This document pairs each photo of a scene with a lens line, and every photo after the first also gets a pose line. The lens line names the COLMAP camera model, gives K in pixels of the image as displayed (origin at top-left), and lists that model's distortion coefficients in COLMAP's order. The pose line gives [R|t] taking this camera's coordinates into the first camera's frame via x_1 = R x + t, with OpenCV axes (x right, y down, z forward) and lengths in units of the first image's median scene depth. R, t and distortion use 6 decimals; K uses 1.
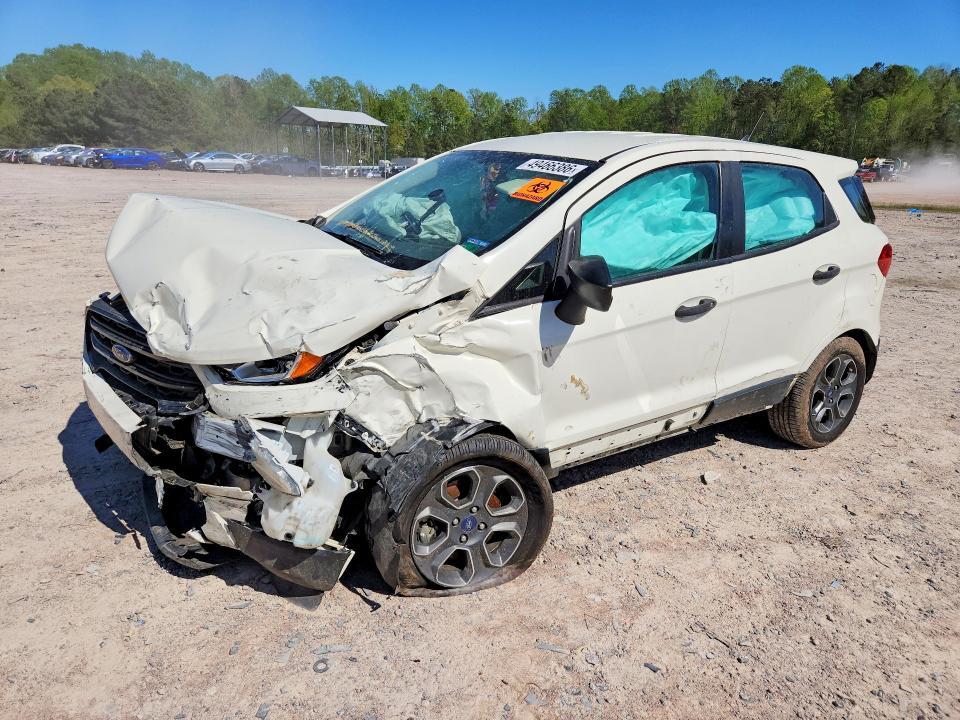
lens RADIAL K [[659.9, 0, 480.0], [0, 659.9, 360.0], [0, 0, 1]] dist [0.011556, -0.000056]
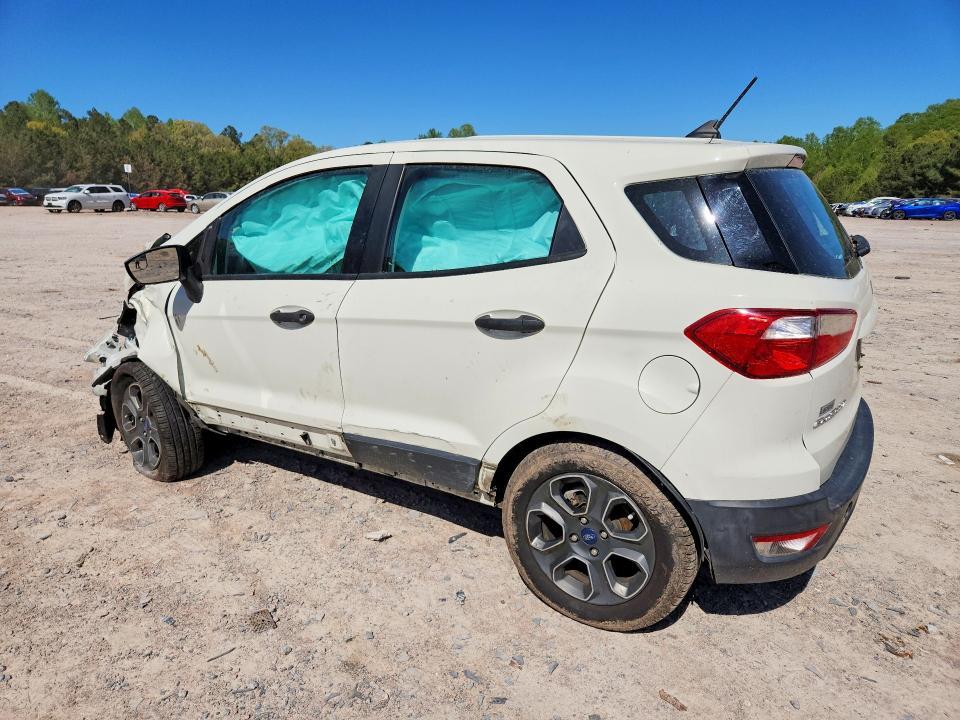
lens RADIAL K [[659.9, 0, 480.0], [0, 659.9, 360.0], [0, 0, 1]] dist [0.011556, -0.000056]
pose [[0.413064, 0.192104, -0.890210, 1.189295], [-0.260062, 0.961678, 0.086856, -0.156401], [0.872780, 0.195633, 0.447194, 0.741687]]
